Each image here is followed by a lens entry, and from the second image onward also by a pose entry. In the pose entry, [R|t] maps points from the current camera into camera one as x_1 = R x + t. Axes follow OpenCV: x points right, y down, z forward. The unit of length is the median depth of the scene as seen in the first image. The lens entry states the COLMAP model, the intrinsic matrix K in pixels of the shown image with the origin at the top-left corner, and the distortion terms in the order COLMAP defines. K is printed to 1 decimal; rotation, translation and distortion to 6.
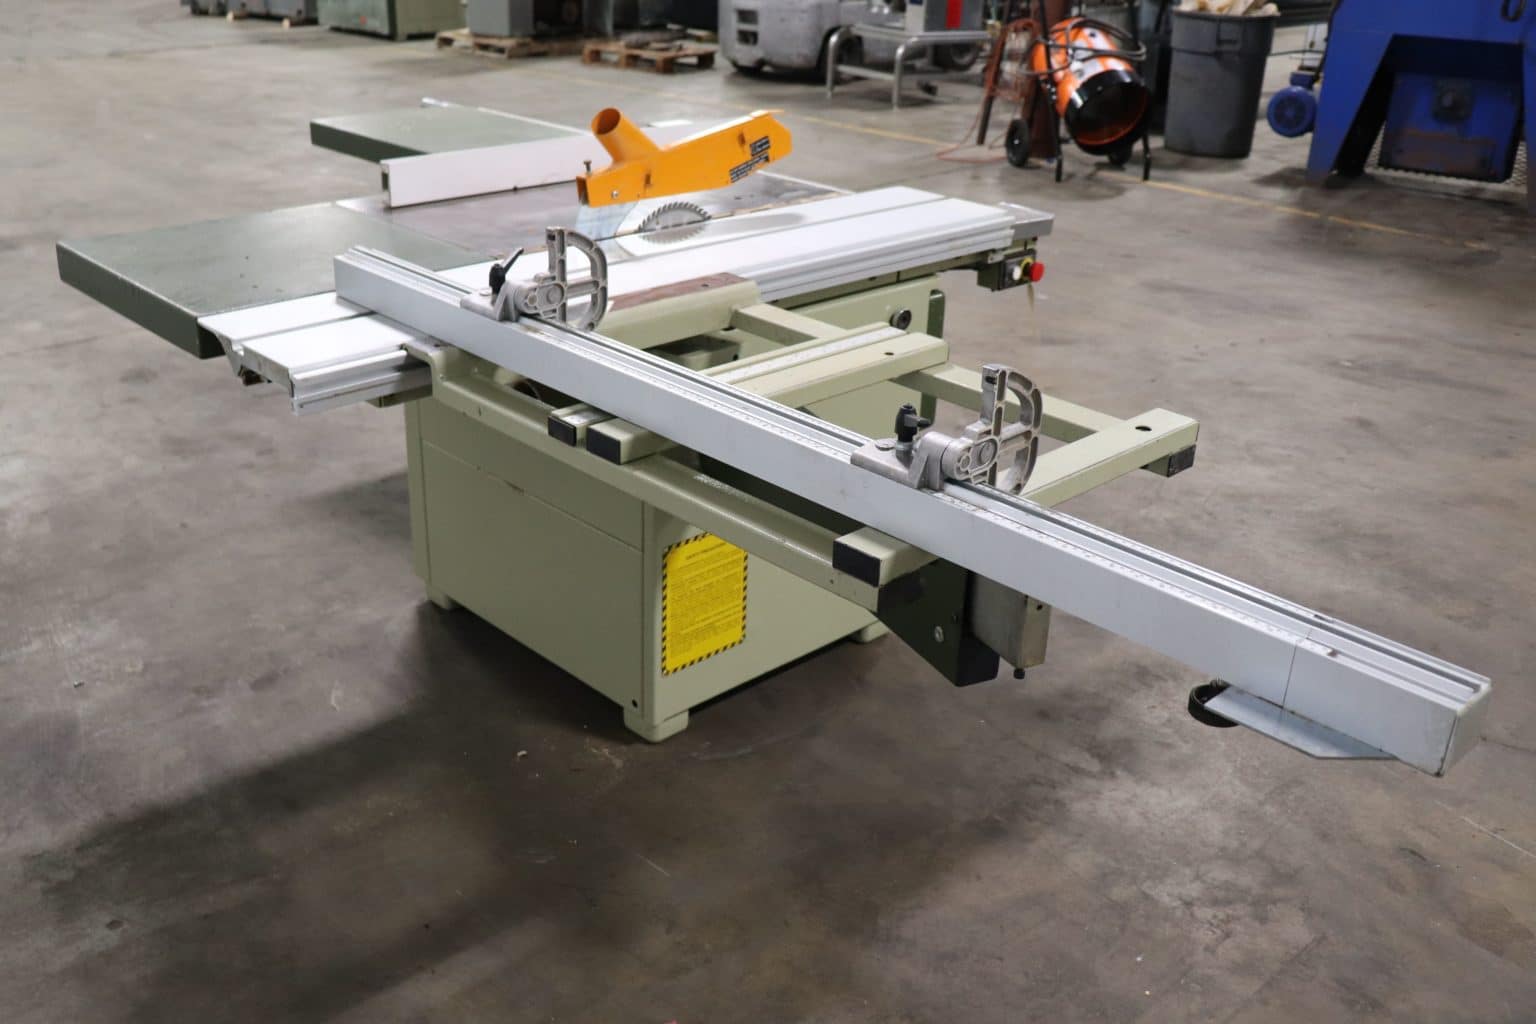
lens RADIAL K [[1459.8, 0, 768.0], [0, 1459.8, 512.0], [0, 0, 1]] dist [0.000758, -0.000090]
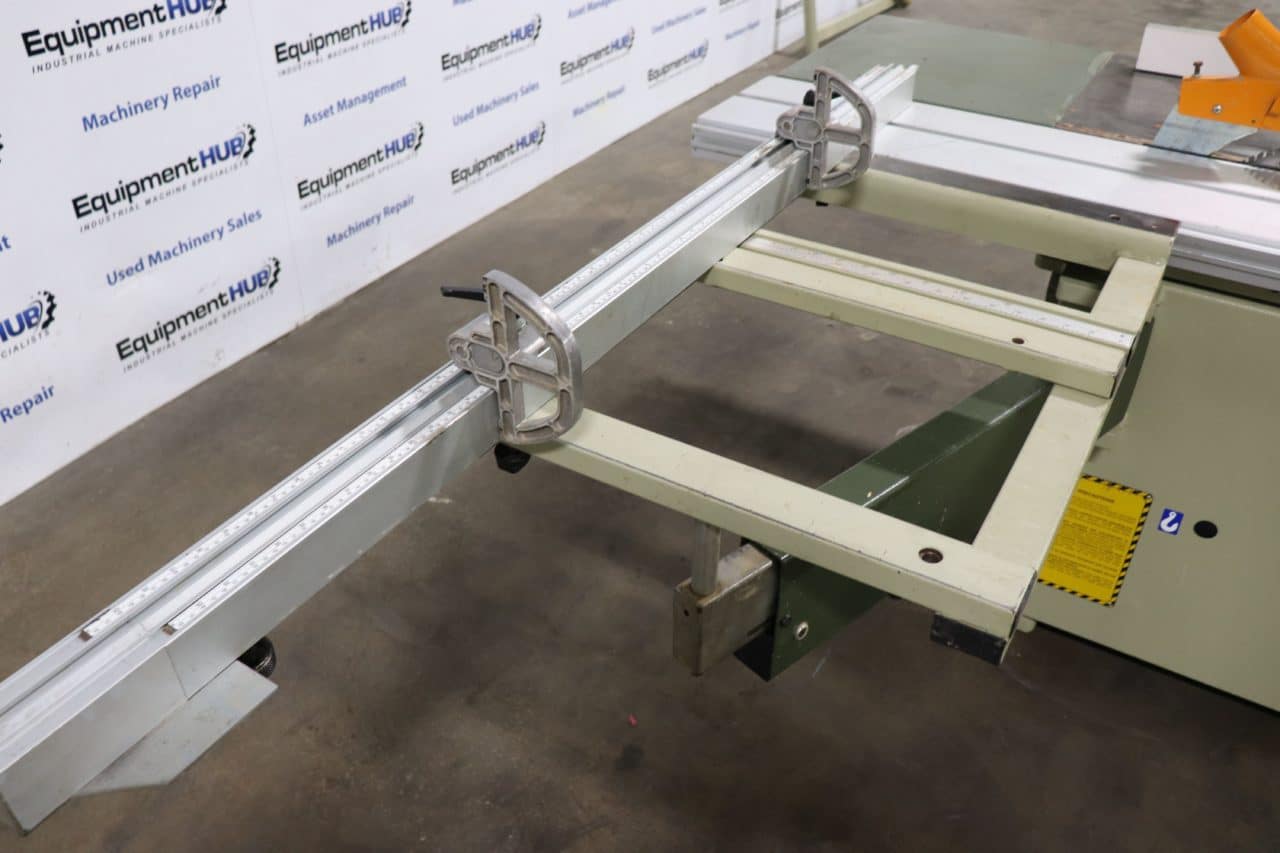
lens RADIAL K [[1028.8, 0, 640.0], [0, 1028.8, 426.5], [0, 0, 1]] dist [-0.077580, -0.000684]
pose [[0.239343, 0.536878, -0.808998, 0.404439], [-0.385980, 0.817159, 0.428101, -0.181811], [0.890917, 0.209794, 0.402806, 0.480182]]
